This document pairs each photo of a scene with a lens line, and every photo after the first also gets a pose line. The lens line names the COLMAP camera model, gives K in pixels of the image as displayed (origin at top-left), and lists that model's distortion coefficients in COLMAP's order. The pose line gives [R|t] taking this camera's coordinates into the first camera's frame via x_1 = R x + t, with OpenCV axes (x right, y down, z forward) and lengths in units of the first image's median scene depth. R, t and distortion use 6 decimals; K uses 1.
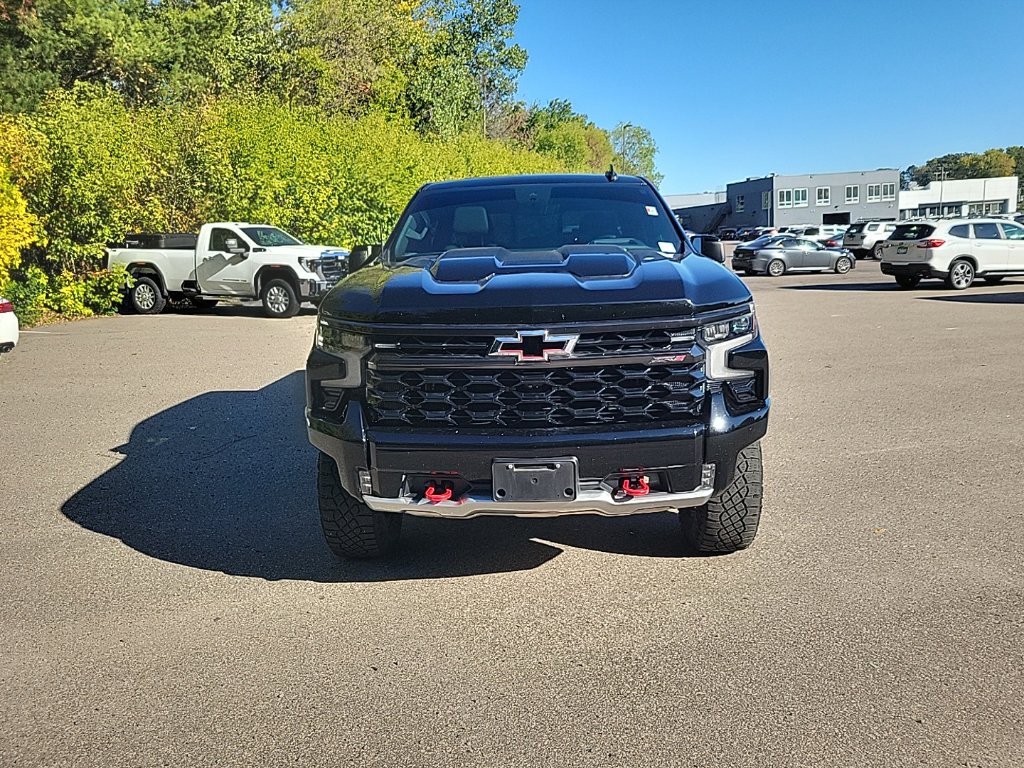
lens RADIAL K [[794.9, 0, 509.1], [0, 794.9, 364.2], [0, 0, 1]] dist [0.063042, -0.055985]
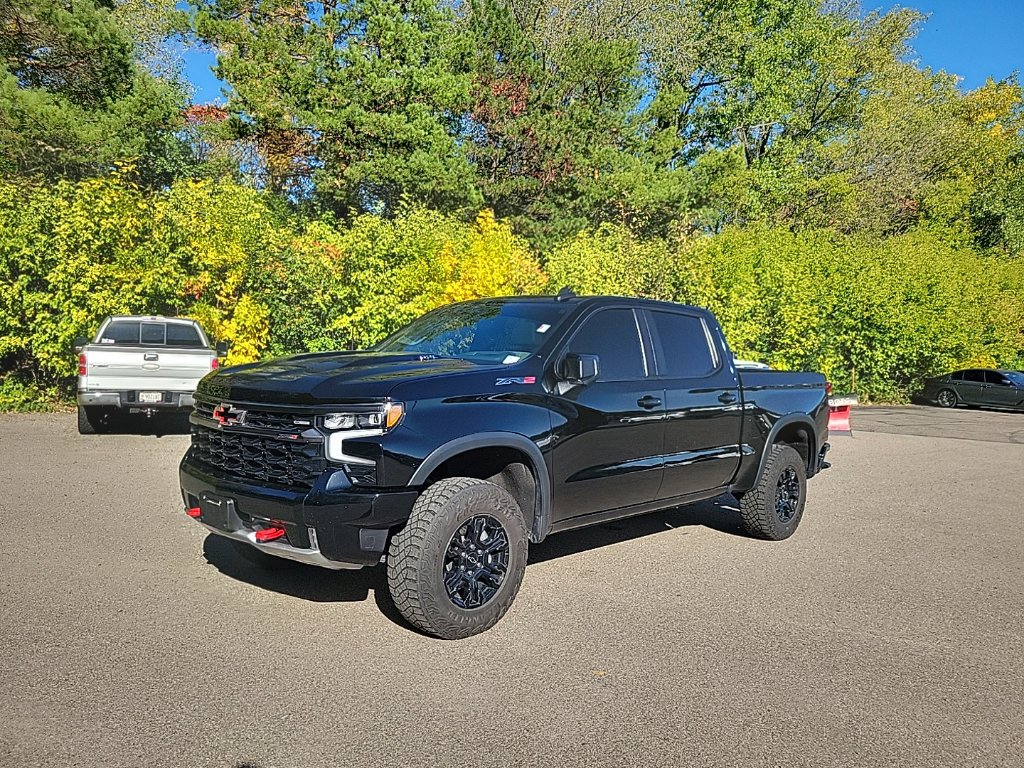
lens RADIAL K [[774.4, 0, 513.7], [0, 774.4, 376.2], [0, 0, 1]] dist [0.047223, -0.031117]
pose [[0.752603, 0.070913, -0.654645, 0.211459], [-0.152996, 0.985808, -0.069103, -0.011741], [0.640454, 0.152166, 0.752771, 0.044585]]
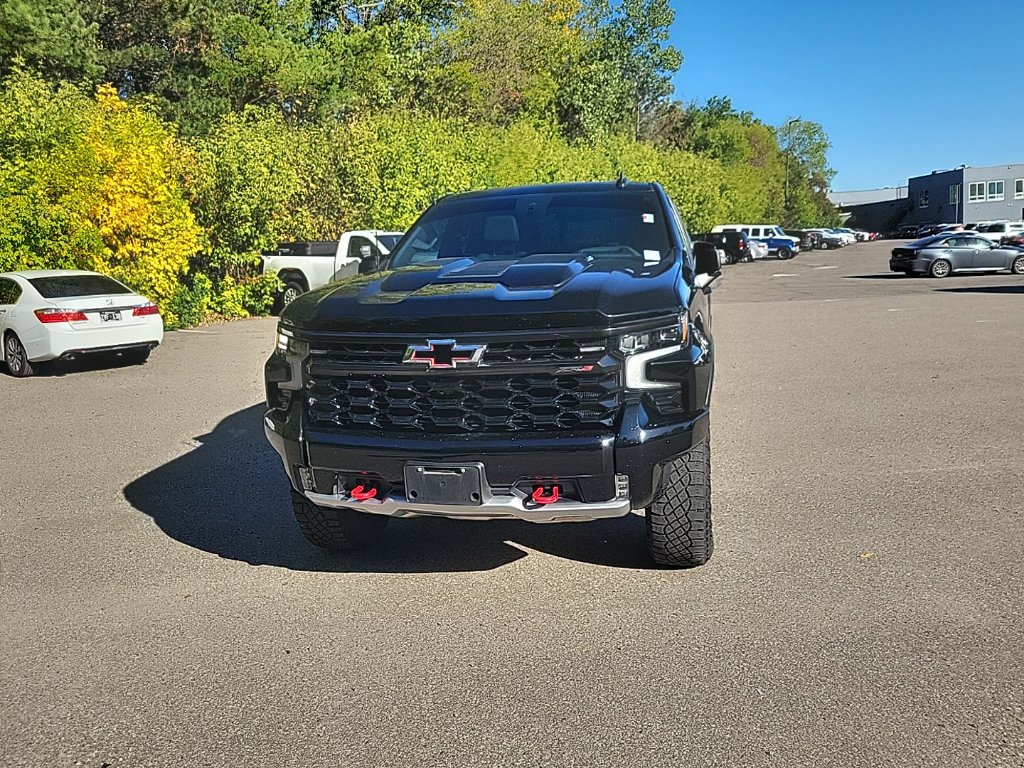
lens RADIAL K [[791.6, 0, 514.1], [0, 791.6, 355.5], [0, 0, 1]] dist [0.051082, -0.031446]
pose [[0.981049, 0.015562, -0.193133, 0.052032], [-0.018059, 0.999774, -0.011178, -0.001835], [0.192915, 0.014454, 0.981109, 0.000209]]
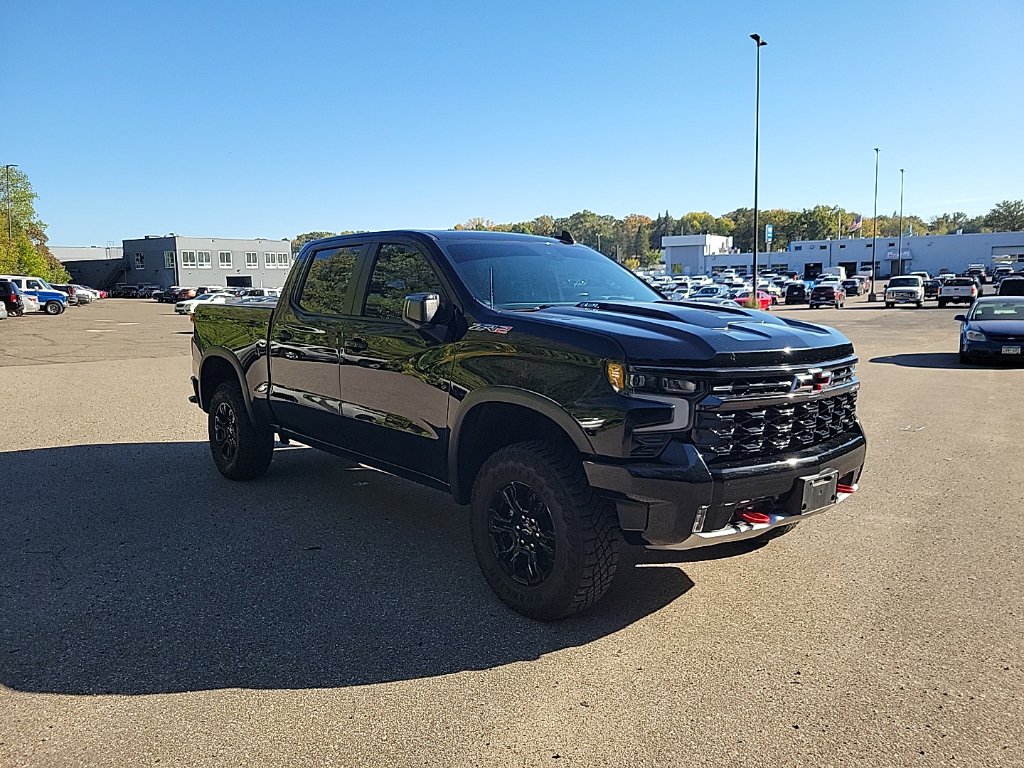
lens RADIAL K [[771.2, 0, 512.0], [0, 771.2, 360.1], [0, 0, 1]] dist [0.053232, -0.027201]
pose [[0.739318, -0.024018, 0.672928, -0.181322], [0.076070, 0.995945, -0.048027, -0.005427], [-0.669046, 0.086697, 0.738147, 0.068327]]
